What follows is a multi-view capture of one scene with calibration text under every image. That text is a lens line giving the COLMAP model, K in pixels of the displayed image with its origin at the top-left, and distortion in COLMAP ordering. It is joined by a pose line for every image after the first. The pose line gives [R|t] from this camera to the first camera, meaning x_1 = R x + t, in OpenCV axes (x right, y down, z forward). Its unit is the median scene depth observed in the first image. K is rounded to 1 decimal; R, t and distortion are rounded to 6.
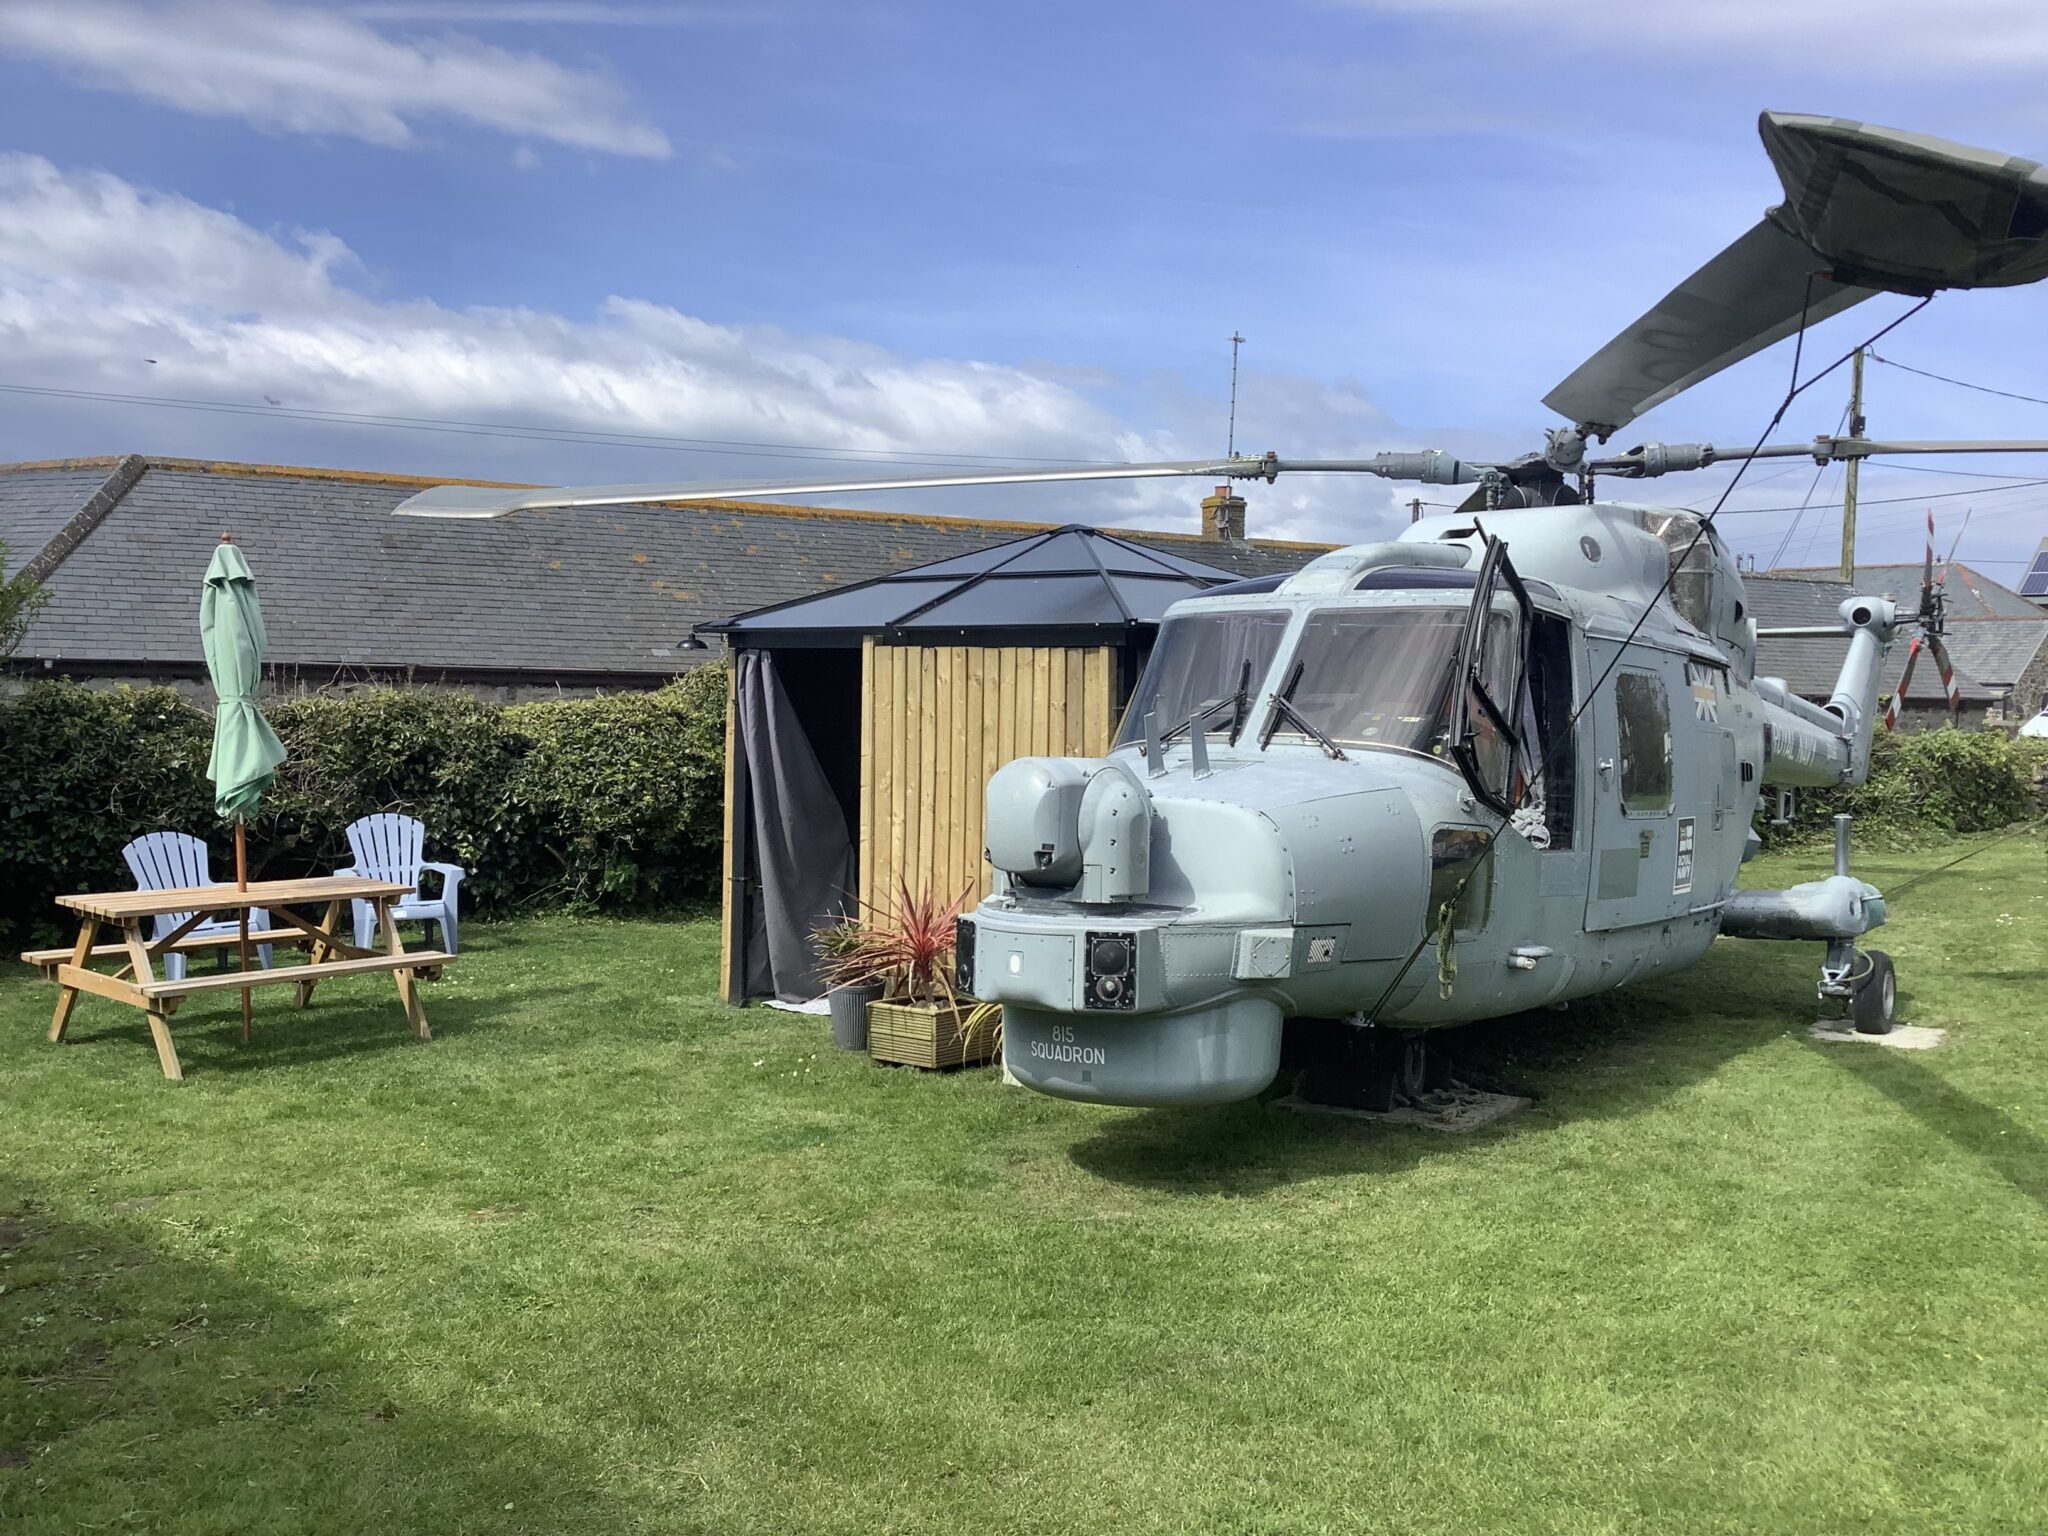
lens RADIAL K [[1839.8, 0, 1024.0], [0, 1839.8, 768.0], [0, 0, 1]] dist [0.044722, -0.000559]
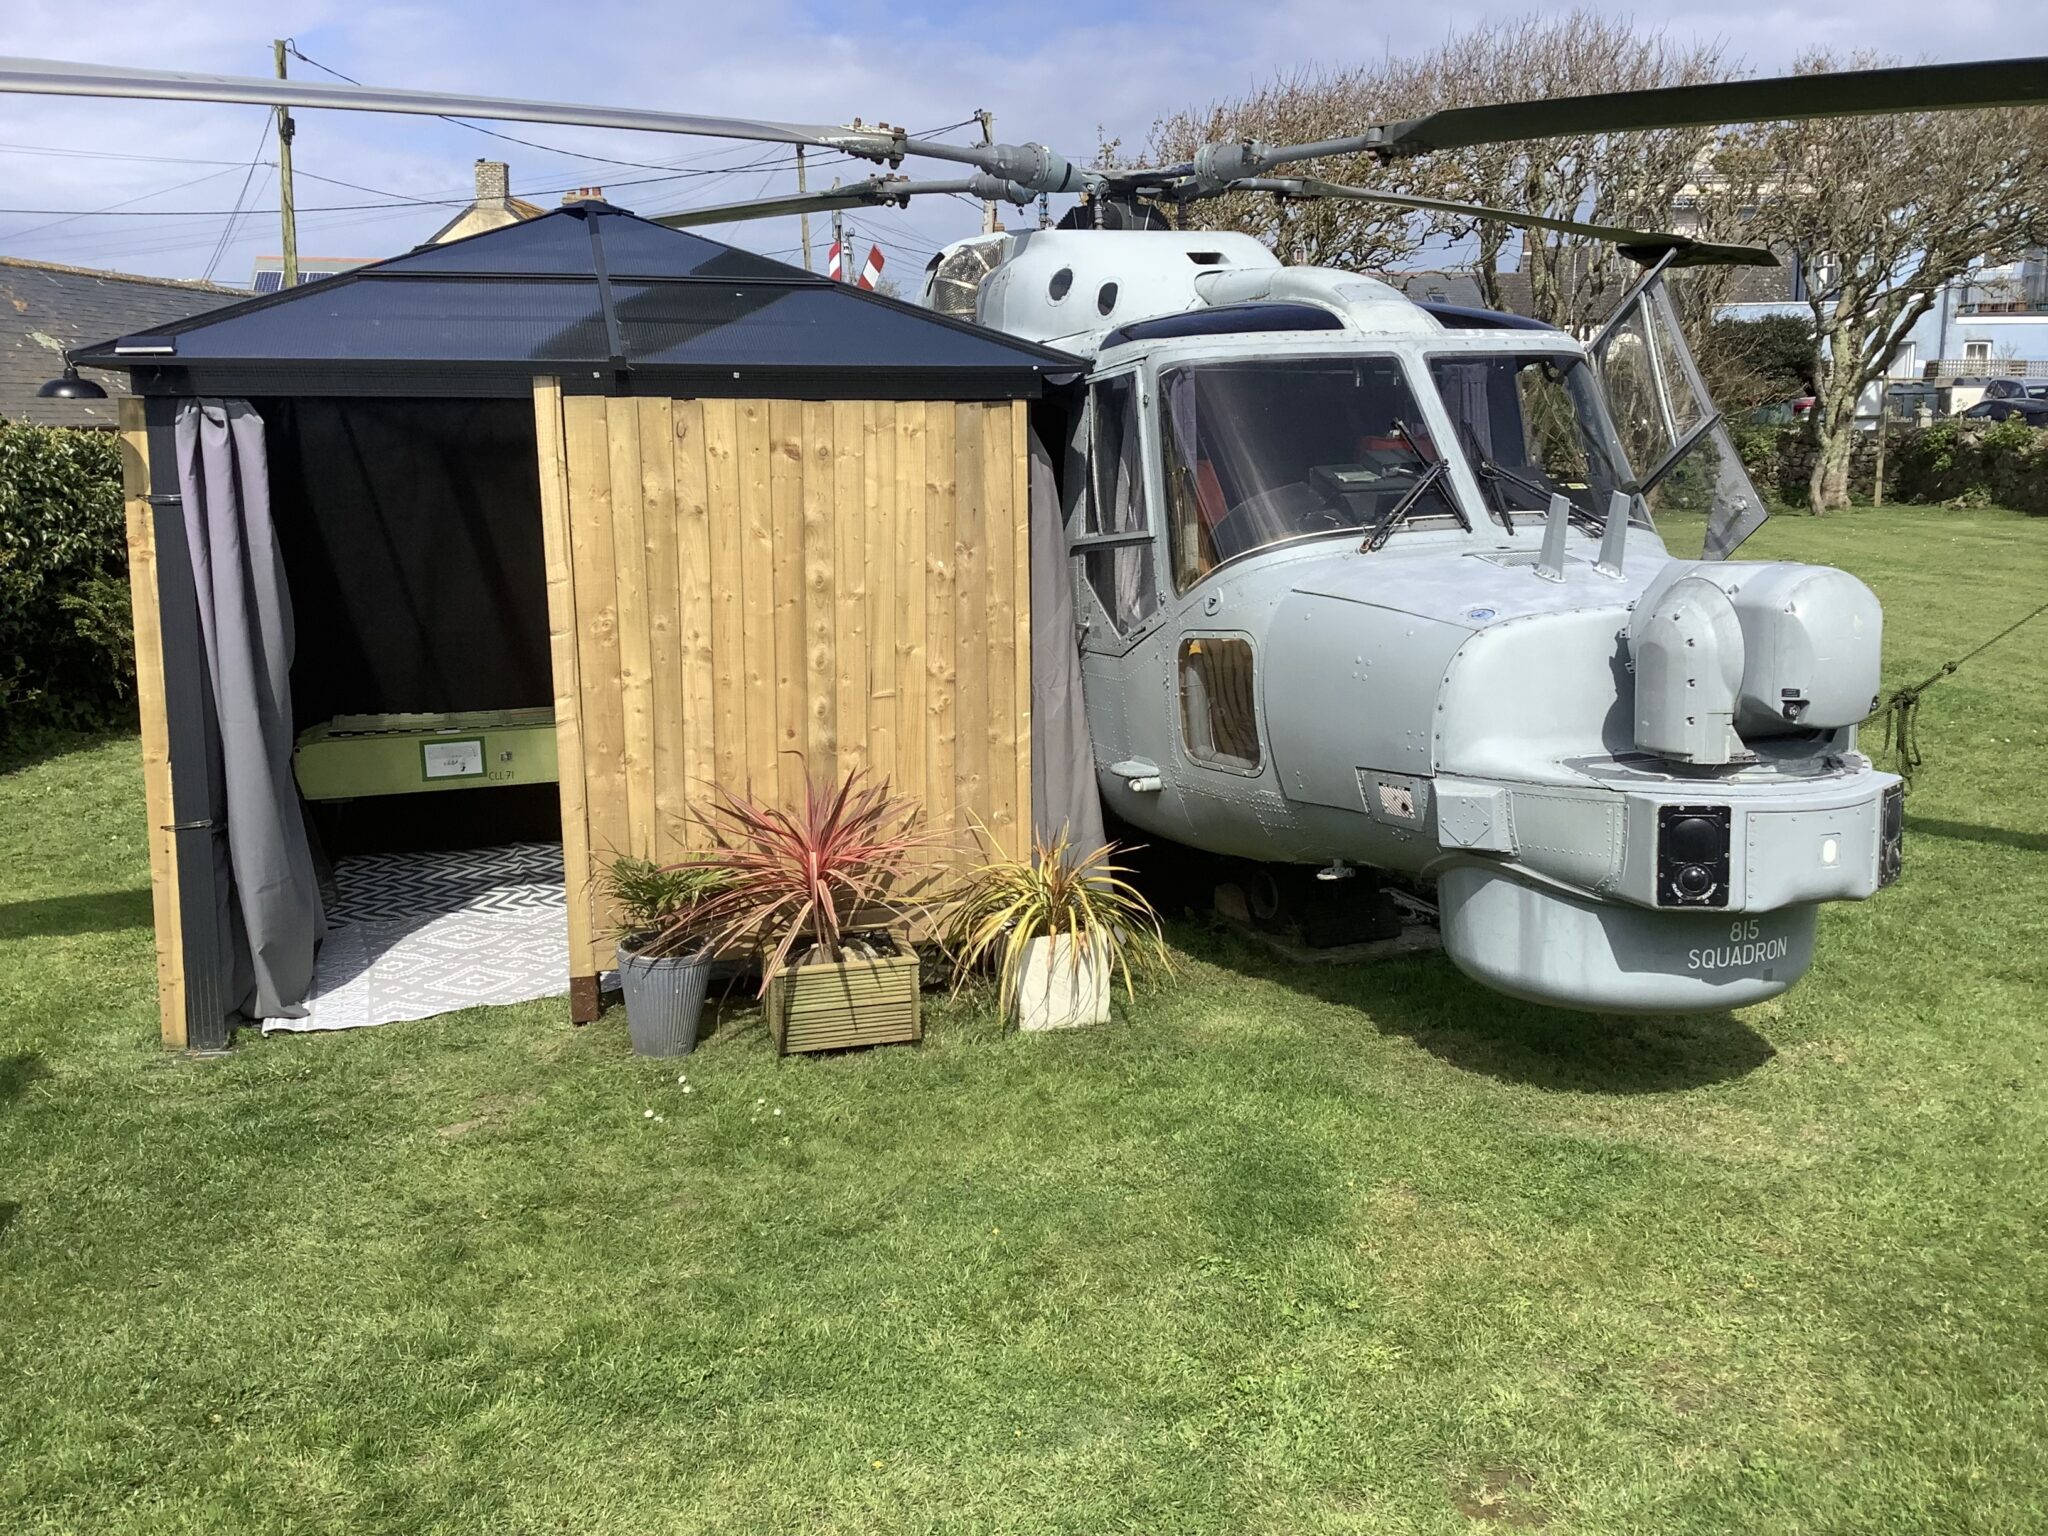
lens RADIAL K [[1855.2, 0, 1024.0], [0, 1855.2, 768.0], [0, 0, 1]] dist [0.092825, -0.163224]
pose [[0.589959, -0.162513, 0.790909, -0.509394], [0.047275, 0.984807, 0.167091, -0.043140], [-0.806048, -0.061187, 0.588679, 0.537208]]
